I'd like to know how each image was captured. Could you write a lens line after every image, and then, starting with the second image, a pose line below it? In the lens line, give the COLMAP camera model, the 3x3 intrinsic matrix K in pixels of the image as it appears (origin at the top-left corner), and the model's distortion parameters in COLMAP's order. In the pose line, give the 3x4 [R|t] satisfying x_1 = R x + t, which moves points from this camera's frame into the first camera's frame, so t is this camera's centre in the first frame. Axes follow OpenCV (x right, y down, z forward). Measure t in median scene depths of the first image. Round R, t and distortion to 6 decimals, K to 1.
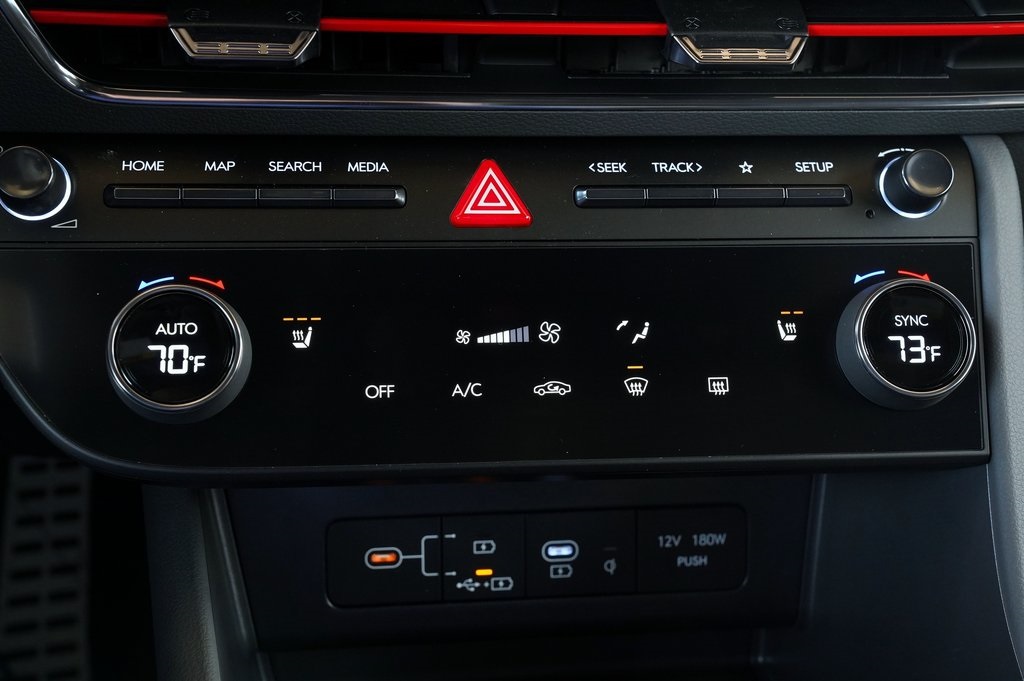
lens RADIAL K [[1351.7, 0, 512.0], [0, 1351.7, 340.5], [0, 0, 1]] dist [0.091428, 0.038029]
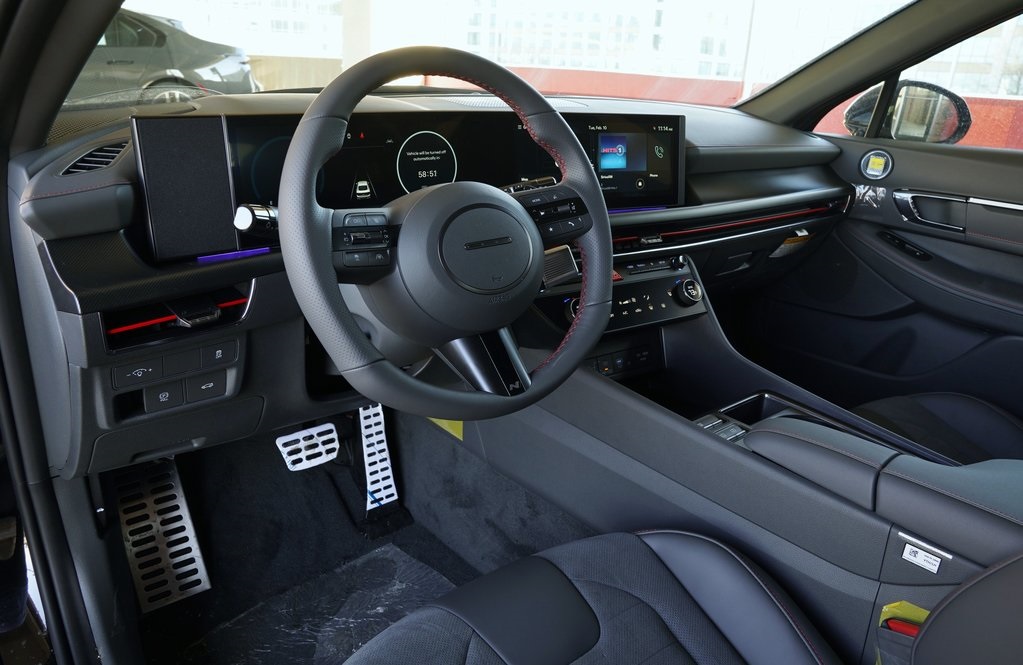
lens RADIAL K [[719.0, 0, 511.5], [0, 719.0, 332.5], [0, 0, 1]] dist [-0.091351, 0.004581]
pose [[0.891871, -0.168868, 0.419582, -1.445676], [0.231105, 0.967586, -0.101819, 0.264726], [-0.388788, 0.187777, 0.901989, -1.109335]]
